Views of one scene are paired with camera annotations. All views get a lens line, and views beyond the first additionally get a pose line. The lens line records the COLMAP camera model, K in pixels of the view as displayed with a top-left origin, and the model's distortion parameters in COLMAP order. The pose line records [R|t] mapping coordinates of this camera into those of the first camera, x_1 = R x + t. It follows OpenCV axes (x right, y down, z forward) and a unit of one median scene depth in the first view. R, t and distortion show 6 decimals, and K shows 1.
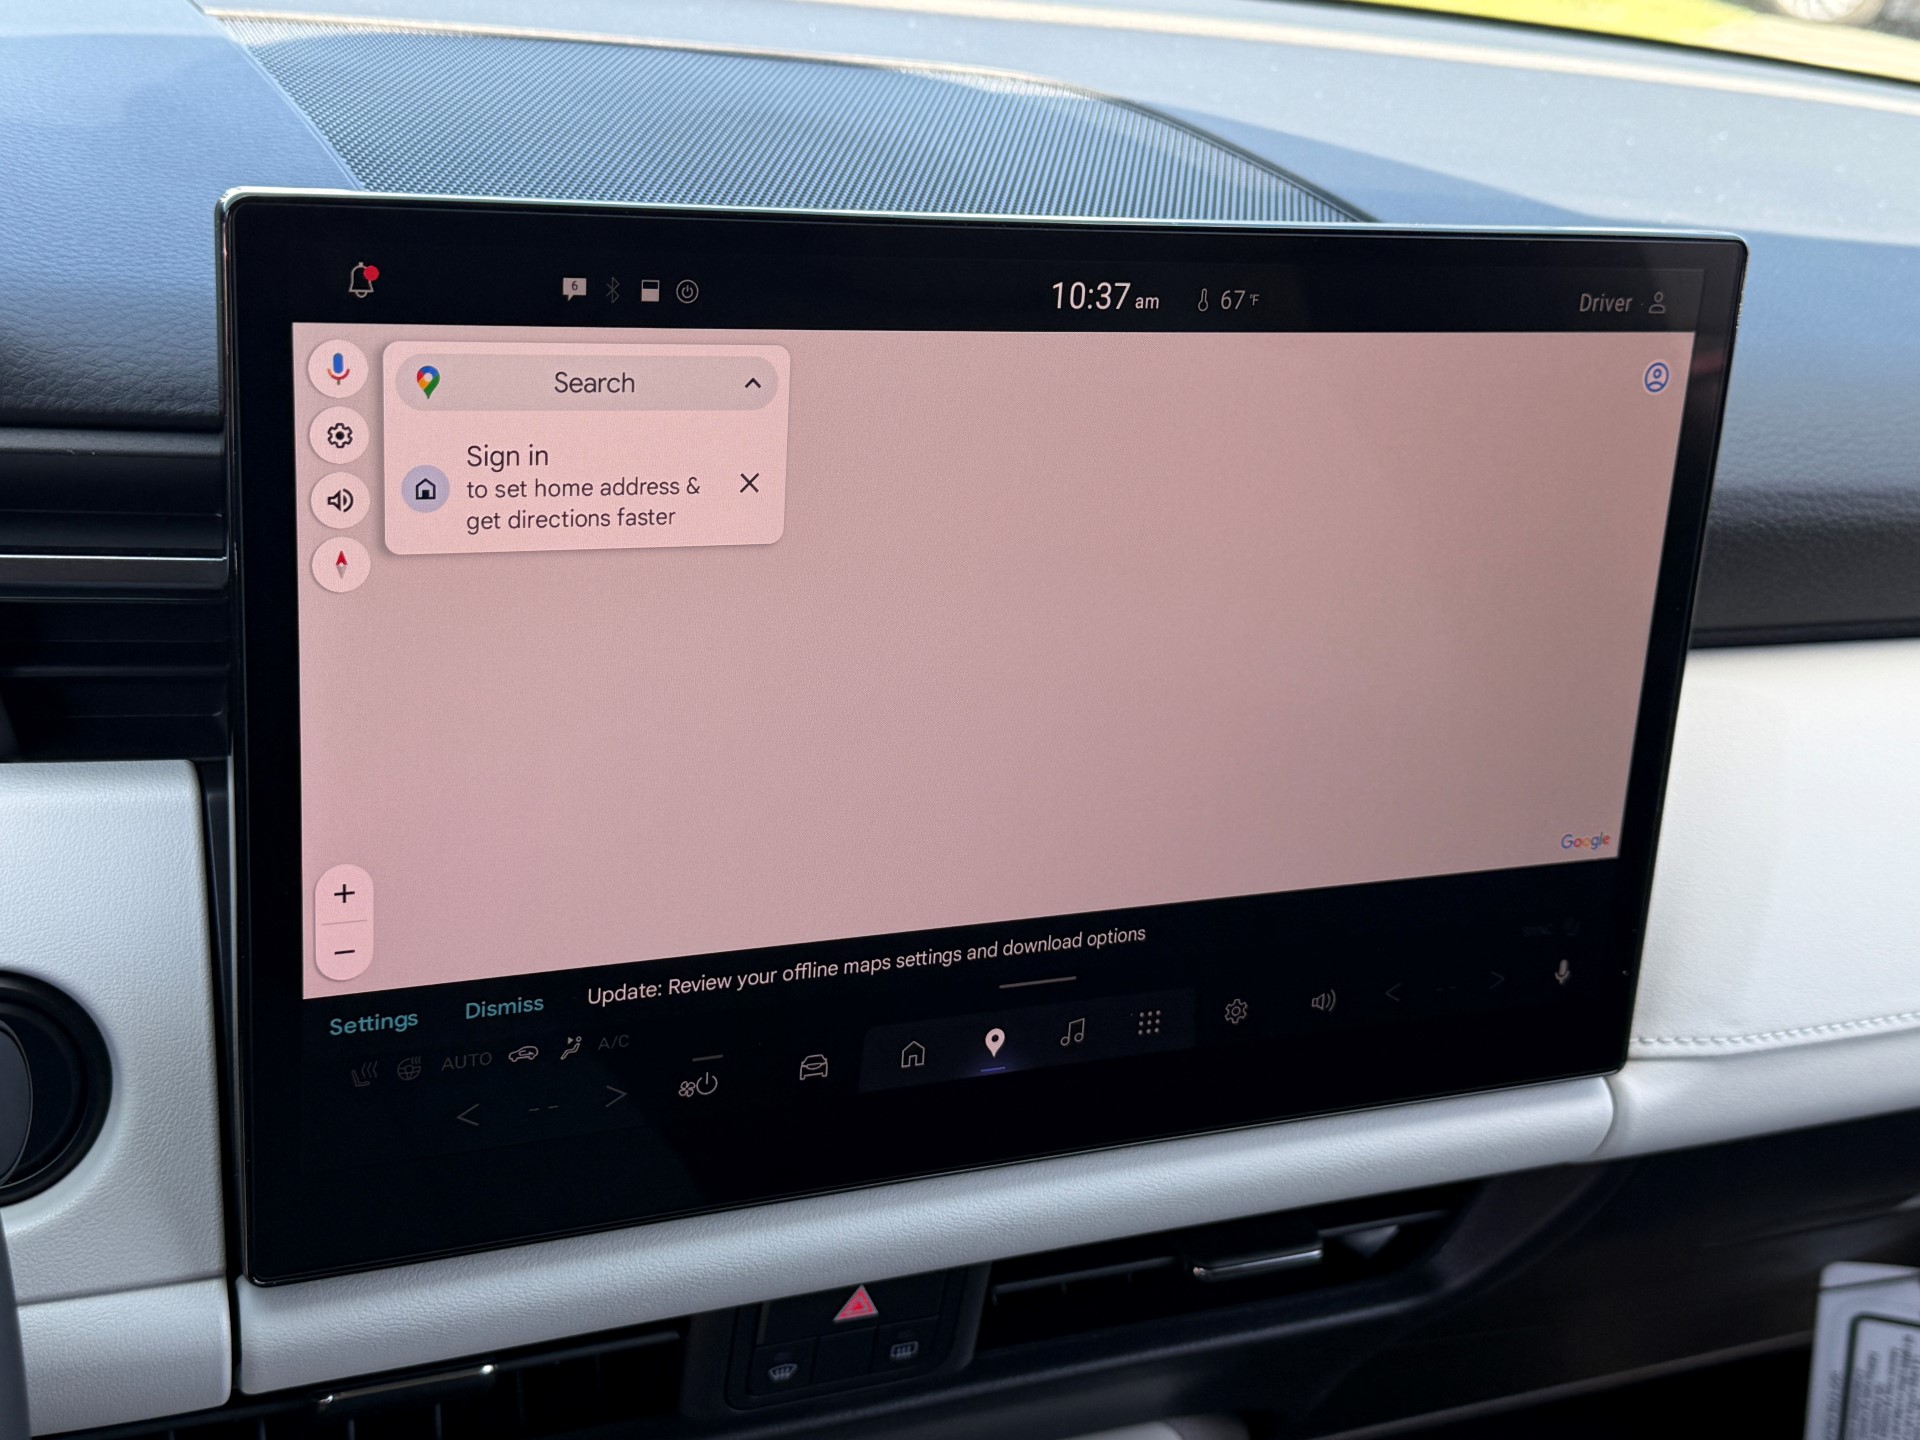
lens RADIAL K [[2356.2, 0, 958.2], [0, 2356.2, 717.6], [0, 0, 1]] dist [0.086549, 0.000000]
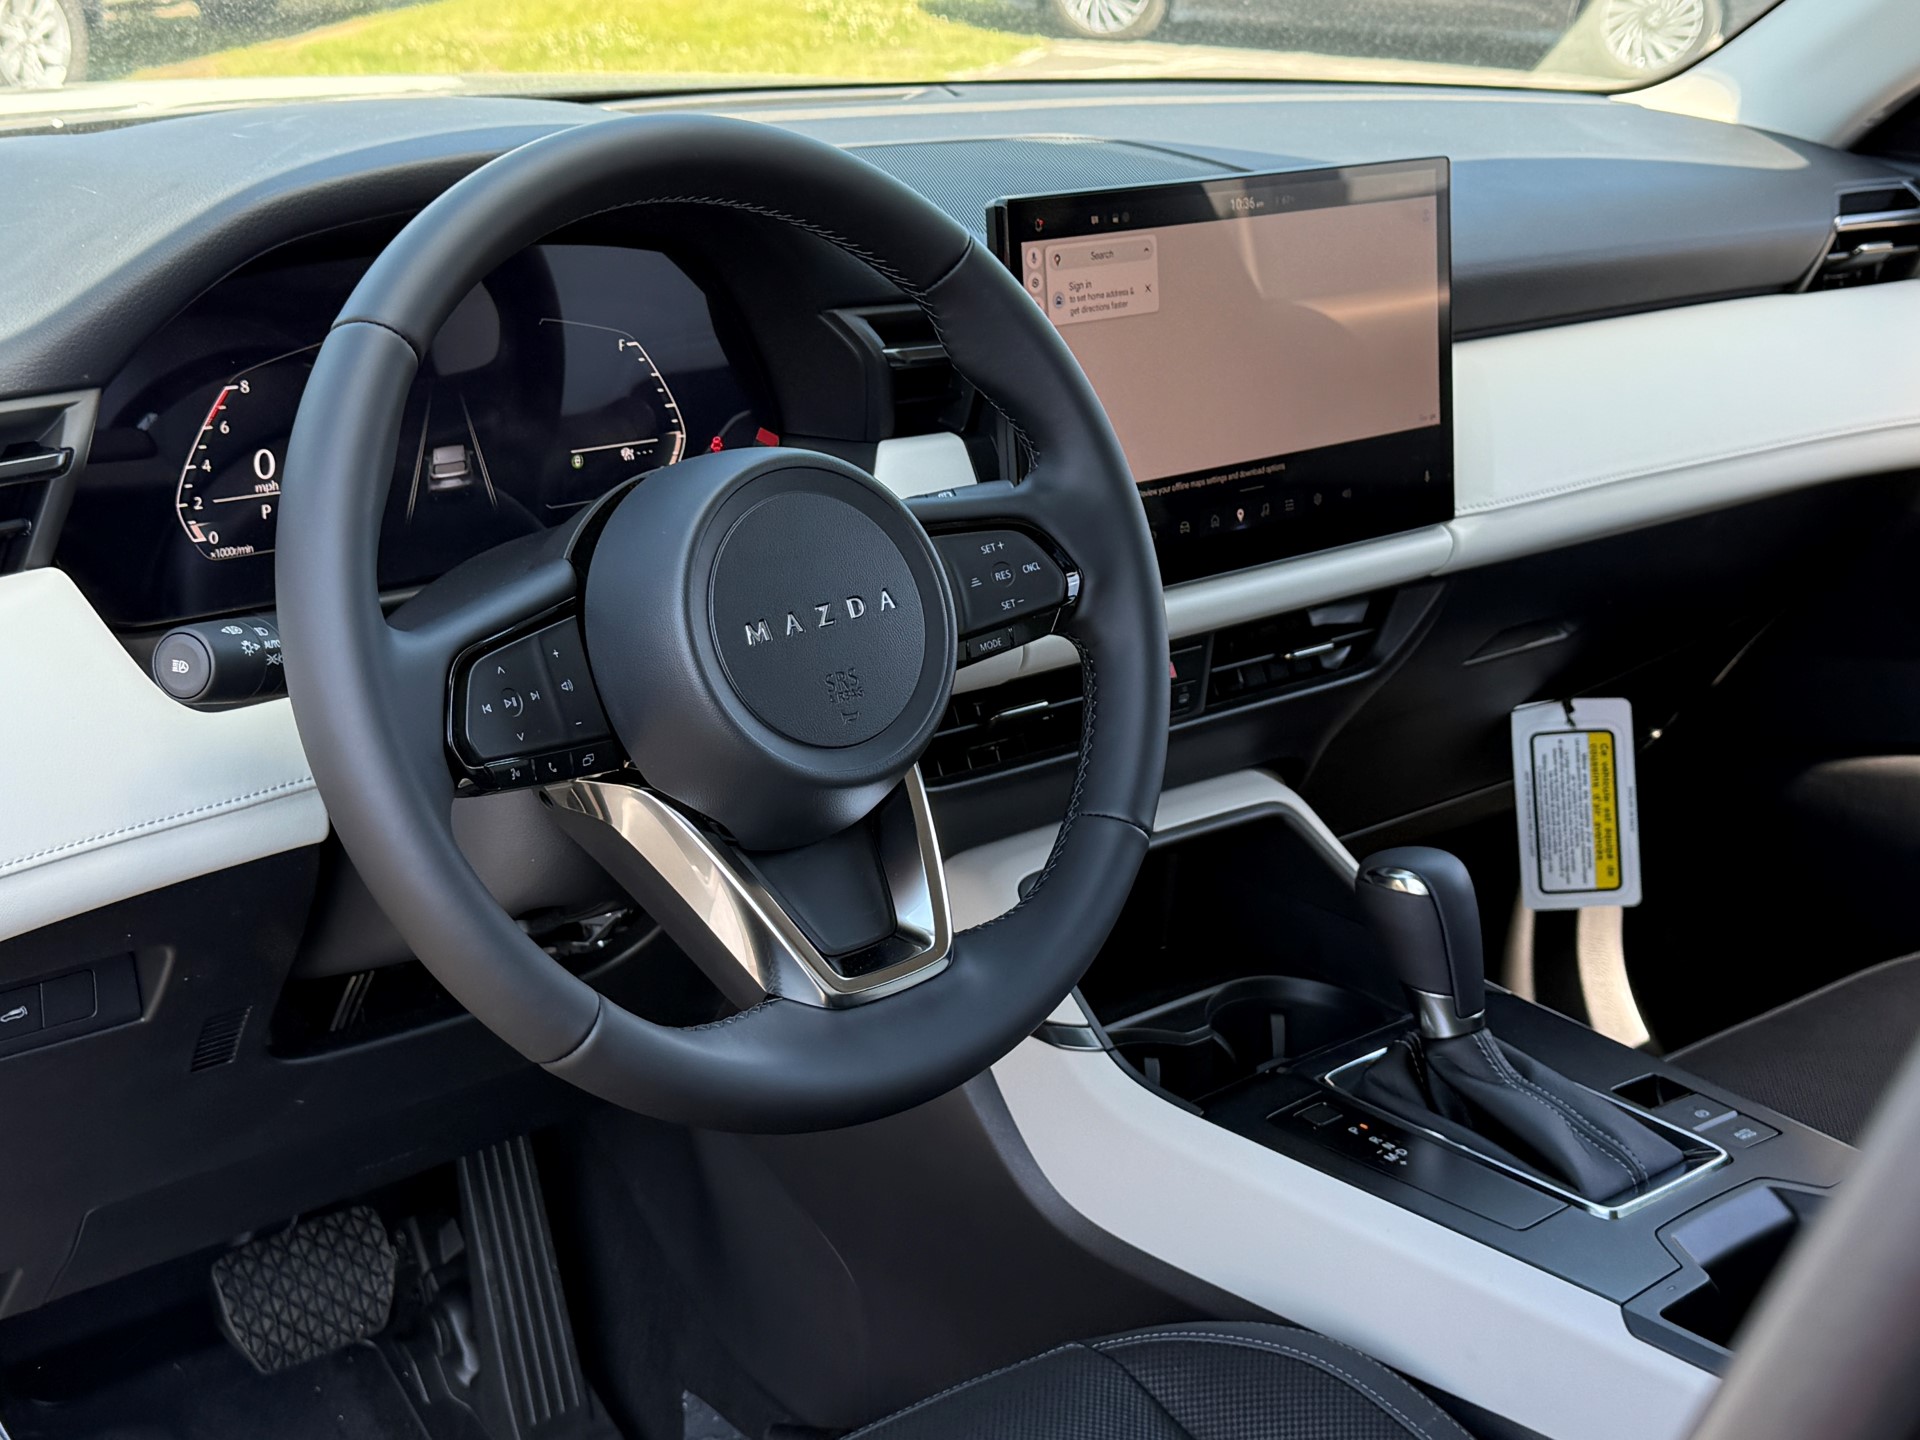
lens RADIAL K [[2647.5, 0, 961.7], [0, 2647.5, 724.1], [0, 0, 1]] dist [0.123593, 0.000000]
pose [[0.951488, -0.182103, 0.248009, -0.993327], [0.194657, 0.980503, -0.026860, 0.372359], [-0.238283, 0.073833, 0.968385, -1.597150]]
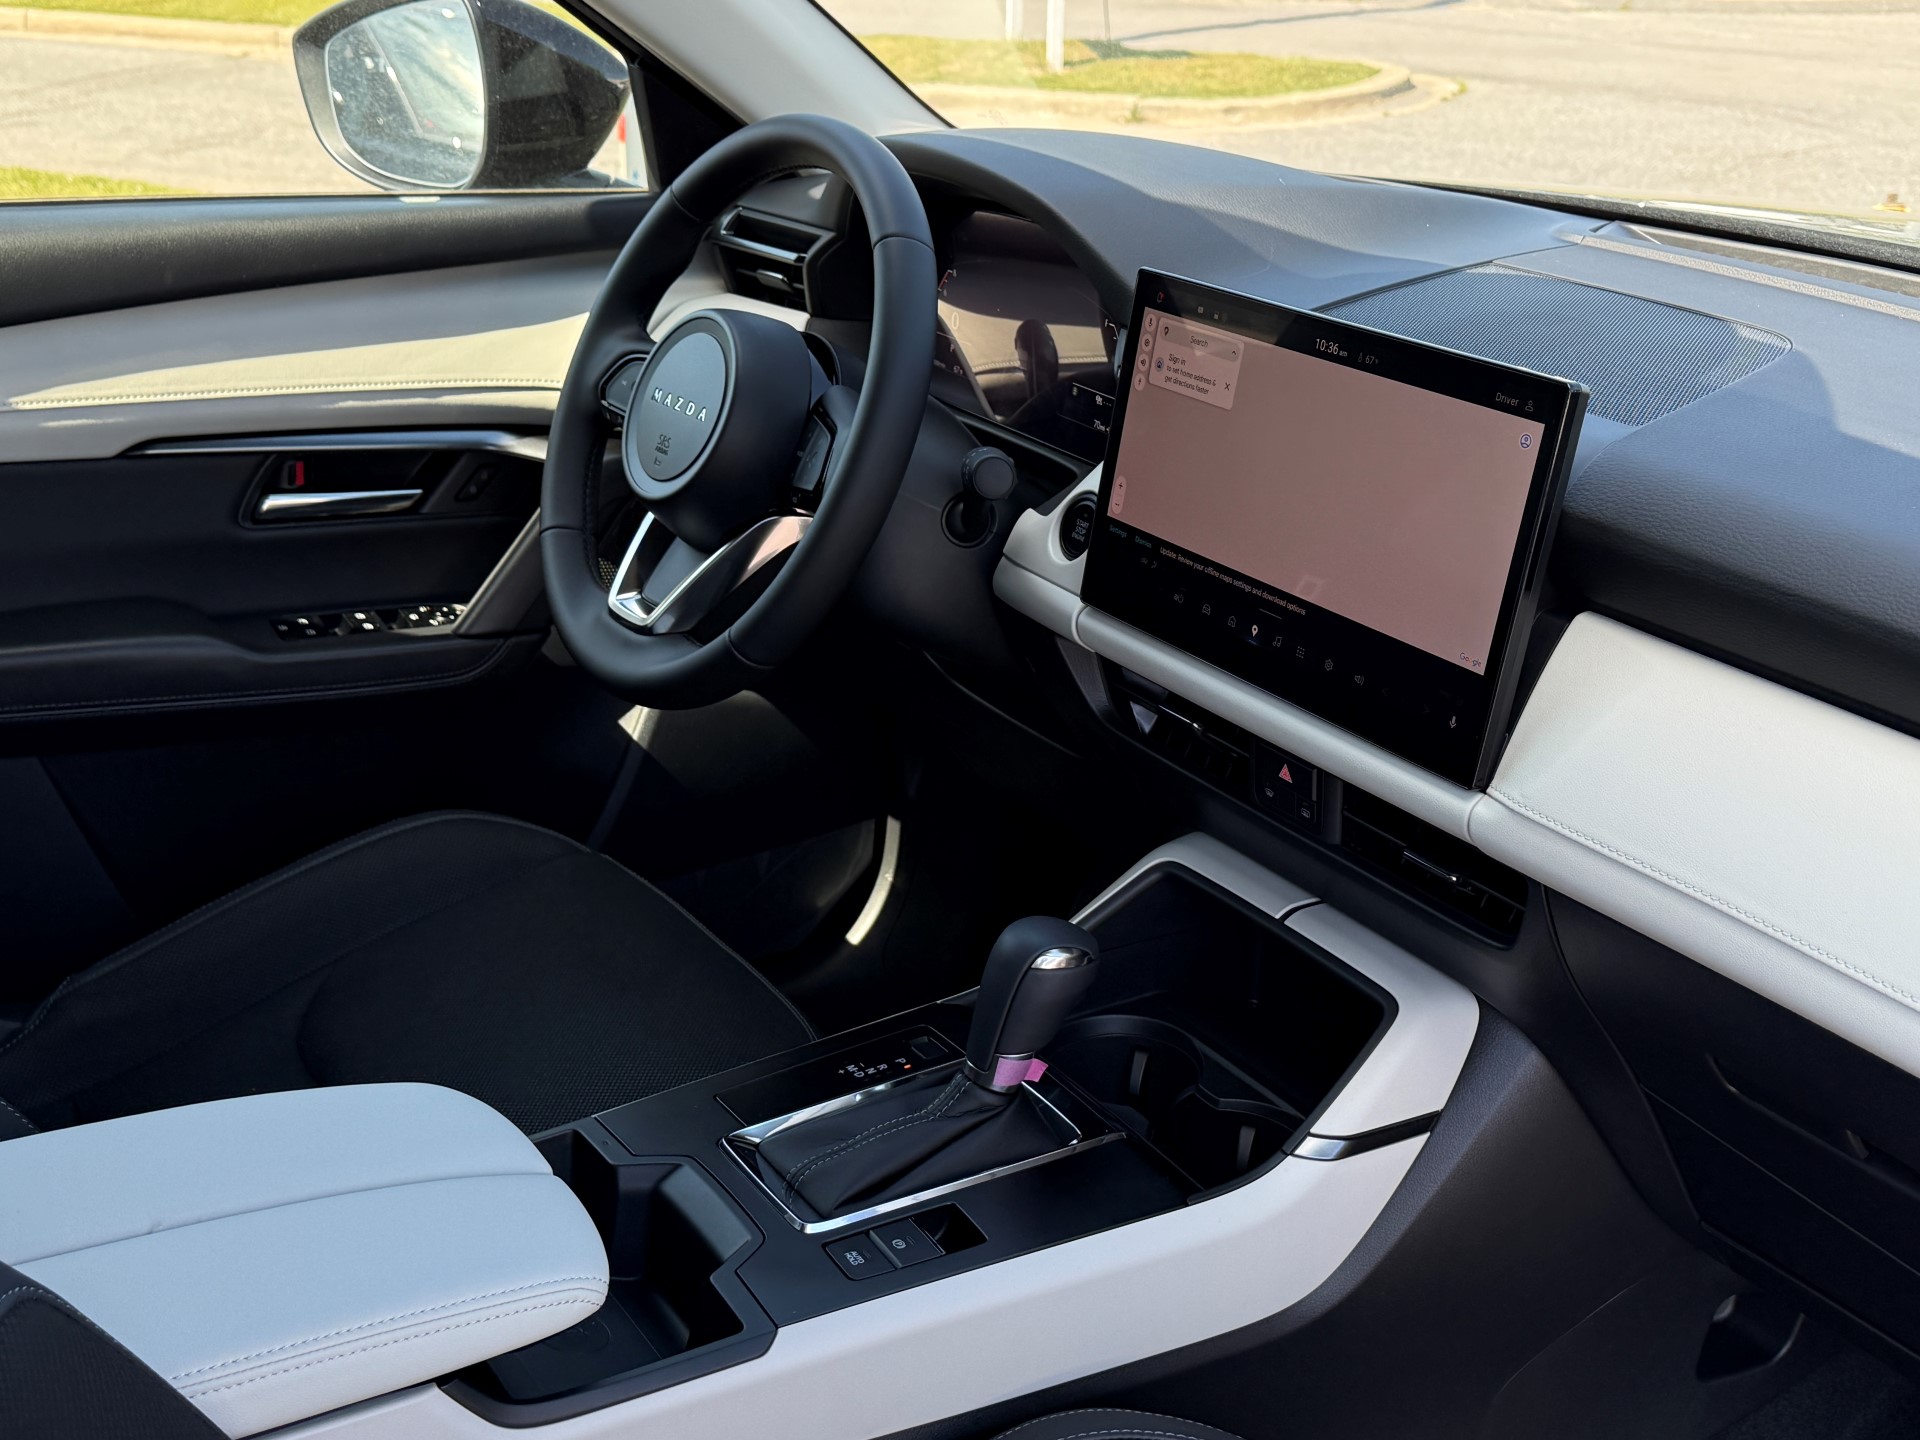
lens RADIAL K [[2173.2, 0, 955.1], [0, 2173.2, 718.4], [0, 0, 1]] dist [0.085903, 0.000000]
pose [[0.160278, 0.257396, -0.952921, 2.274254], [-0.408927, 0.895974, 0.173234, -0.054710], [0.898382, 0.361910, 0.248861, 0.154831]]
